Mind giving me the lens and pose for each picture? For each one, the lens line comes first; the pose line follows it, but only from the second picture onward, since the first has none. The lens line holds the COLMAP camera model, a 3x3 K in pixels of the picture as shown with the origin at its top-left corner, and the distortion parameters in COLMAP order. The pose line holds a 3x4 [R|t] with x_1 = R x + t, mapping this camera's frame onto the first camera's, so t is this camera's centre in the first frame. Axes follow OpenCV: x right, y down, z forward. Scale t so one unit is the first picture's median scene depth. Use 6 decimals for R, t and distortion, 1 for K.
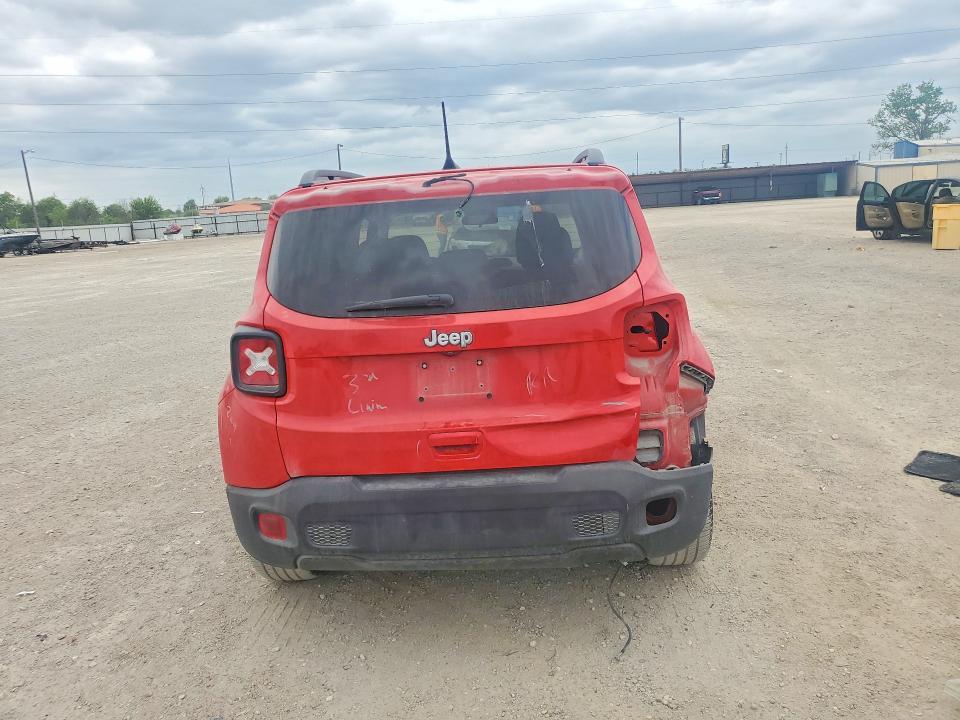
lens RADIAL K [[778.3, 0, 478.2], [0, 778.3, 361.4], [0, 0, 1]] dist [0.025359, 0.002135]
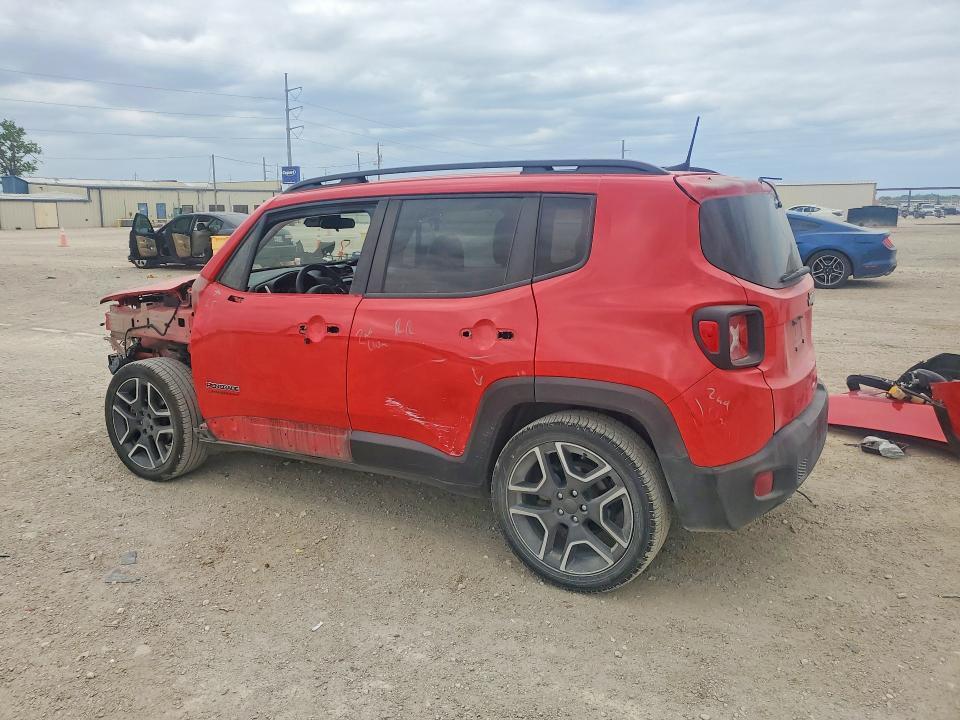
lens RADIAL K [[778.3, 0, 478.1], [0, 778.3, 358.9], [0, 0, 1]] dist [0.025359, 0.002135]
pose [[0.429445, -0.114739, 0.895774, -0.122687], [0.163314, 0.985409, 0.047925, -0.006583], [-0.888203, 0.125711, 0.441918, 0.075532]]
